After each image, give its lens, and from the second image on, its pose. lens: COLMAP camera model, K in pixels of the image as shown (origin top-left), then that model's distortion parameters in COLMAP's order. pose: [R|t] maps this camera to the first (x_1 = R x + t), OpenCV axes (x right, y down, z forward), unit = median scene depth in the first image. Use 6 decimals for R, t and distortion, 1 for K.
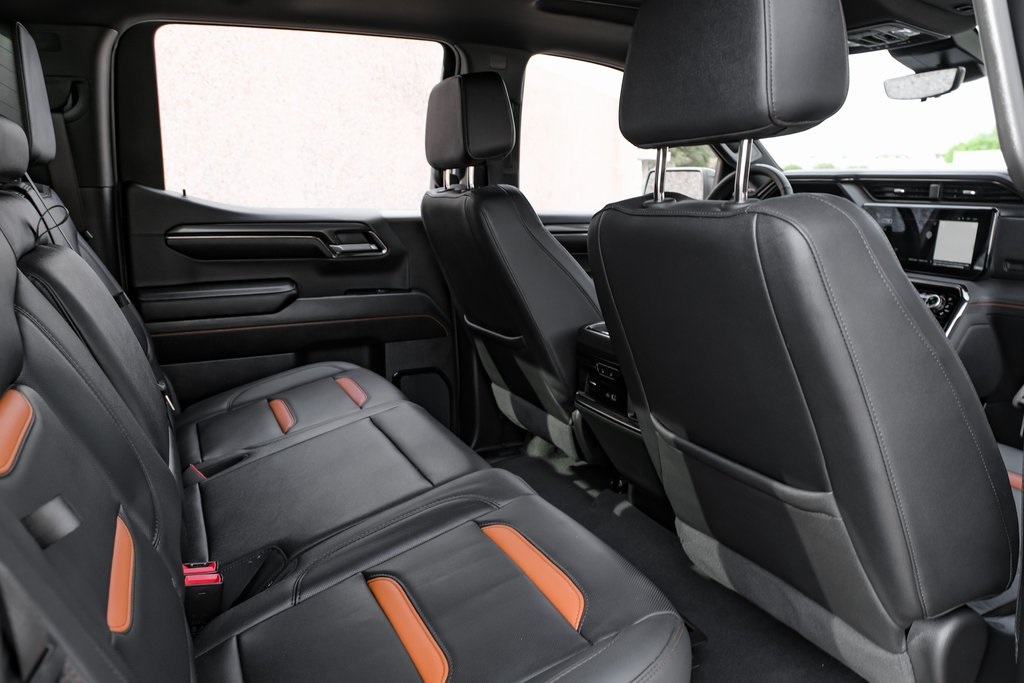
lens RADIAL K [[738.6, 0, 551.2], [0, 738.6, 322.1], [0, 0, 1]] dist [-0.023006, 0.013319]
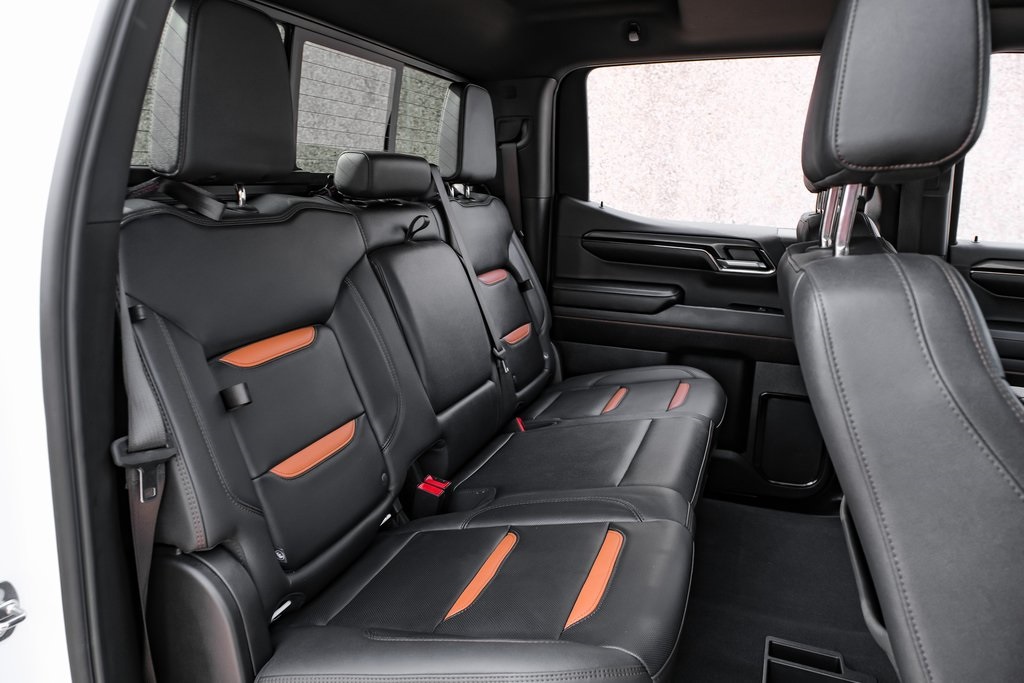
lens RADIAL K [[738.6, 0, 483.2], [0, 738.6, 321.2], [0, 0, 1]] dist [-0.023006, 0.013319]
pose [[0.650764, 0.159068, -0.742430, 0.288829], [-0.161040, 0.984479, 0.069771, -0.037843], [0.742005, 0.074156, 0.666280, 0.056942]]
